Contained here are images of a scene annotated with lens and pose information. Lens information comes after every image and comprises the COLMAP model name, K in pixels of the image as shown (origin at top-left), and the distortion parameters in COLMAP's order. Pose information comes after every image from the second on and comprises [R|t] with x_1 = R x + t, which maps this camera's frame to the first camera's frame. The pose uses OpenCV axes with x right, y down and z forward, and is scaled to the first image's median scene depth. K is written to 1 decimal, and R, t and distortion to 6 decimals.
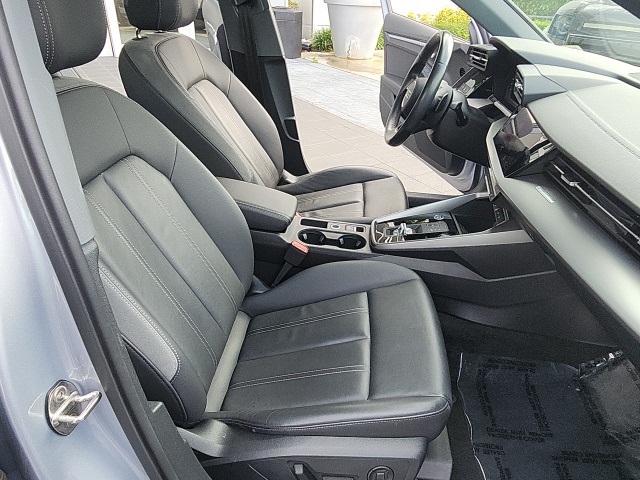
lens RADIAL K [[428.0, 0, 317.5], [0, 428.0, 242.7], [0, 0, 1]] dist [0.011850, -0.005016]
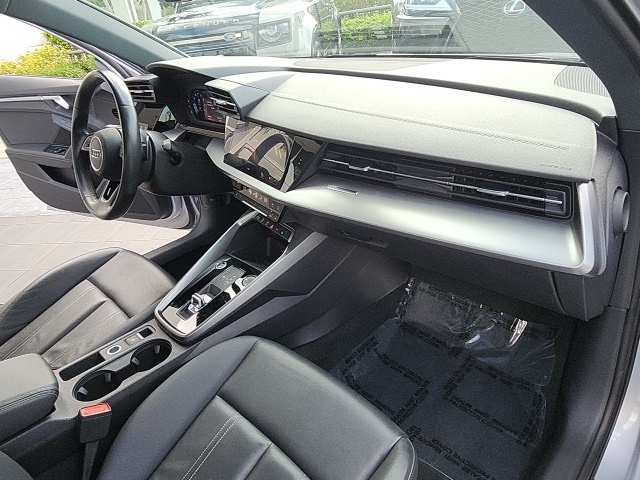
lens RADIAL K [[428.0, 0, 317.5], [0, 428.0, 242.7], [0, 0, 1]] dist [0.011850, -0.005016]
pose [[0.631789, -0.483459, 0.605896, -0.097509], [0.519217, 0.844338, 0.132312, -0.115660], [-0.575549, 0.230998, 0.784464, 0.211152]]
